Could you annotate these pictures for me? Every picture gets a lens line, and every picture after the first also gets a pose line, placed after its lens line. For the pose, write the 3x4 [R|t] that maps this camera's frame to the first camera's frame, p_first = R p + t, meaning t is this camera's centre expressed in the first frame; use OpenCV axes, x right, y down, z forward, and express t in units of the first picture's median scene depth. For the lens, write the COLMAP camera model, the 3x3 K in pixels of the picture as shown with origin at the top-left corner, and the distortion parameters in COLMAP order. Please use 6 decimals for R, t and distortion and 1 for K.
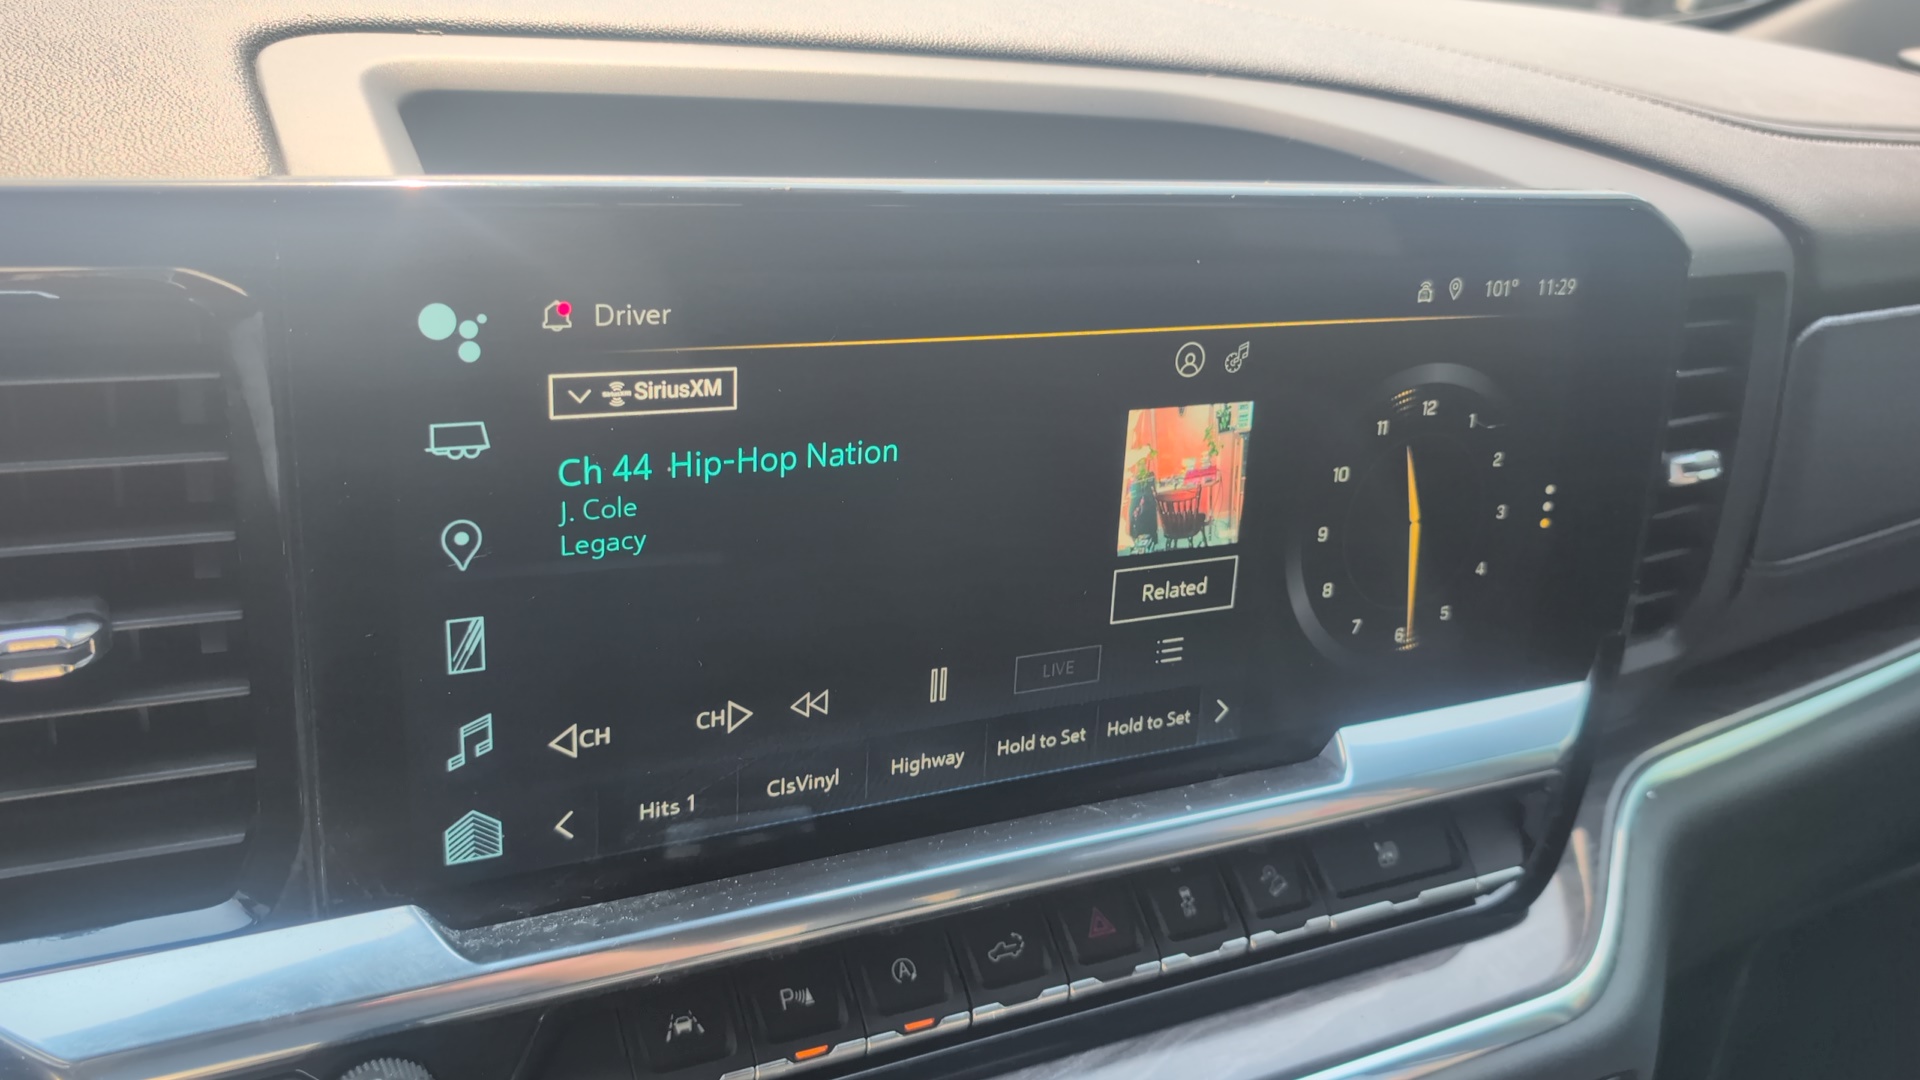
lens RADIAL K [[1582.6, 0, 968.0], [0, 1582.6, 536.2], [0, 0, 1]] dist [0.047017, -0.106660]
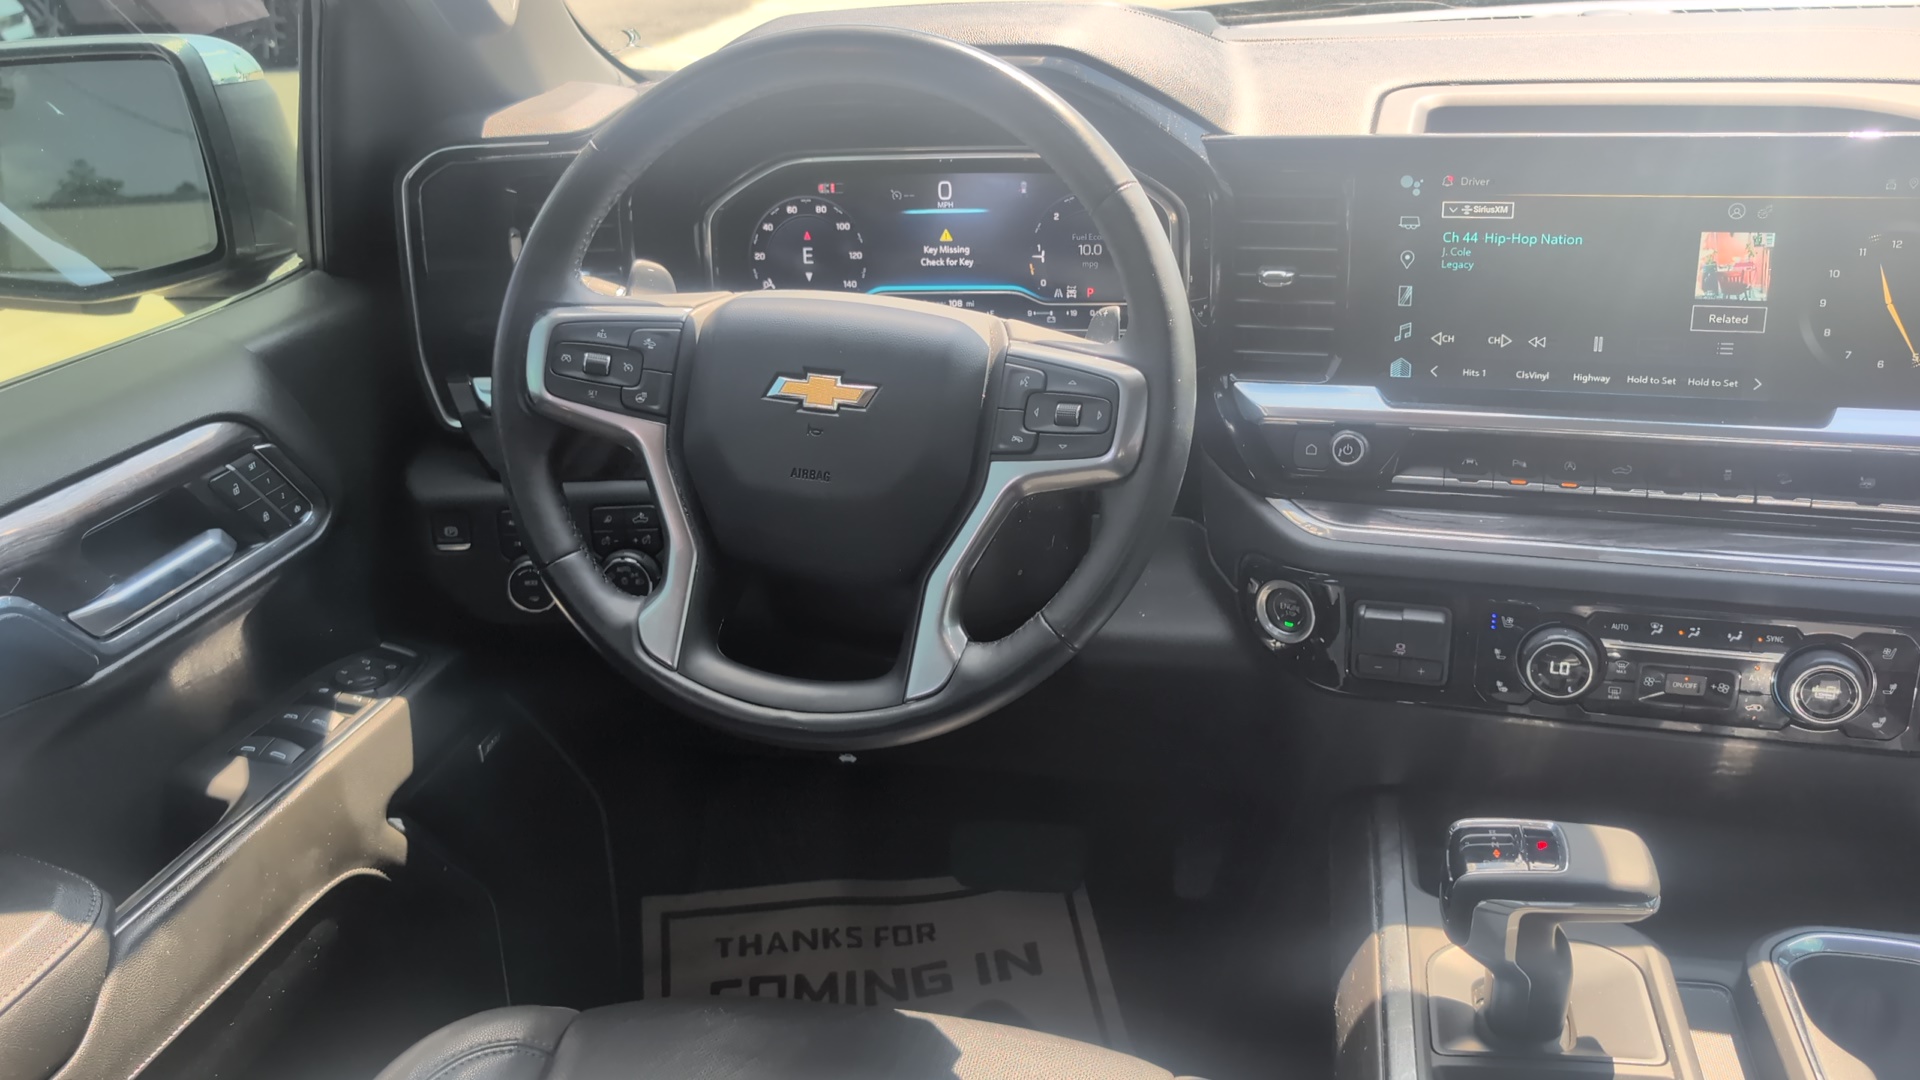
lens RADIAL K [[1582.6, 0, 1001.6], [0, 1582.6, 540.1], [0, 0, 1]] dist [0.047017, -0.106660]
pose [[0.690951, 0.148814, -0.707418, 1.081883], [-0.157638, 0.986049, 0.053459, 0.391925], [0.705505, 0.074579, 0.704770, -1.285608]]
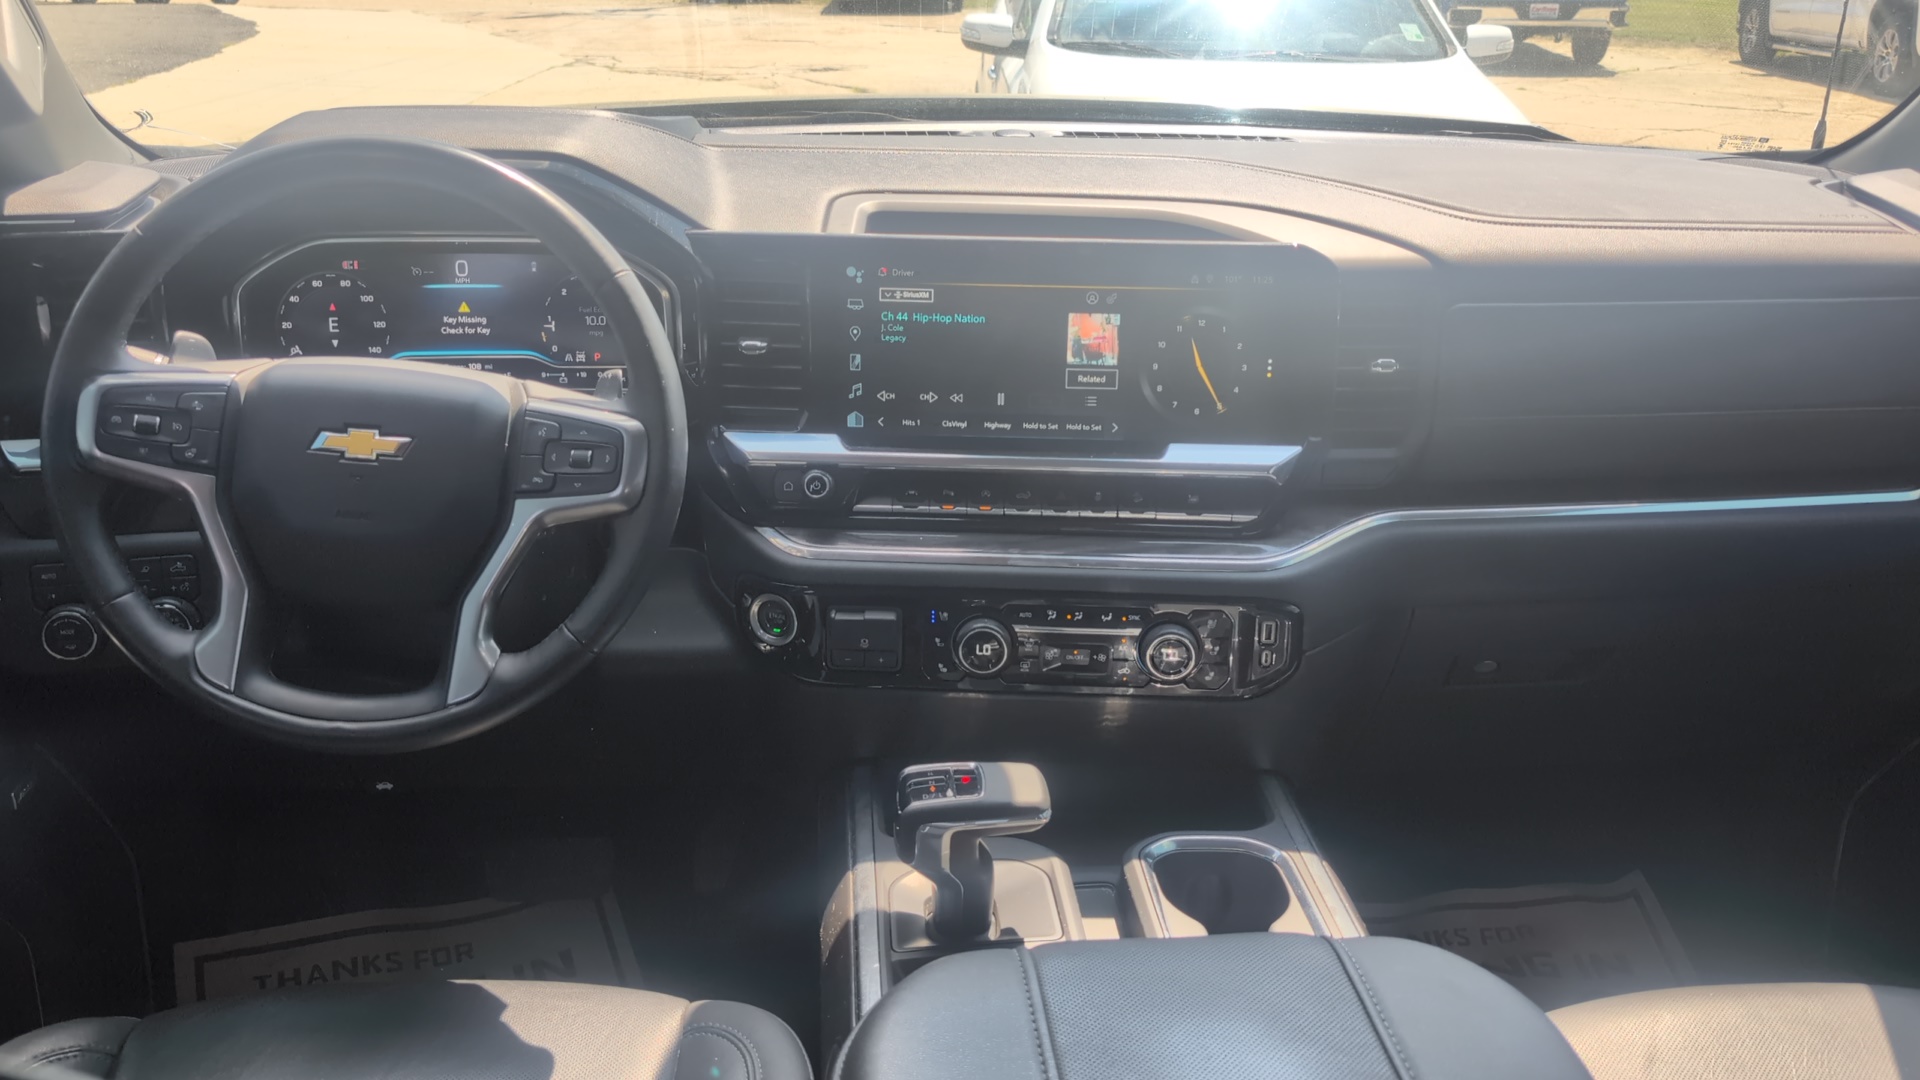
lens RADIAL K [[1582.6, 0, 979.1], [0, 1582.6, 548.7], [0, 0, 1]] dist [0.047017, -0.106660]
pose [[0.865671, 0.098857, -0.490755, 1.467319], [-0.122289, 0.992369, -0.015811, 0.431174], [0.485446, 0.073701, 0.871154, -1.671056]]
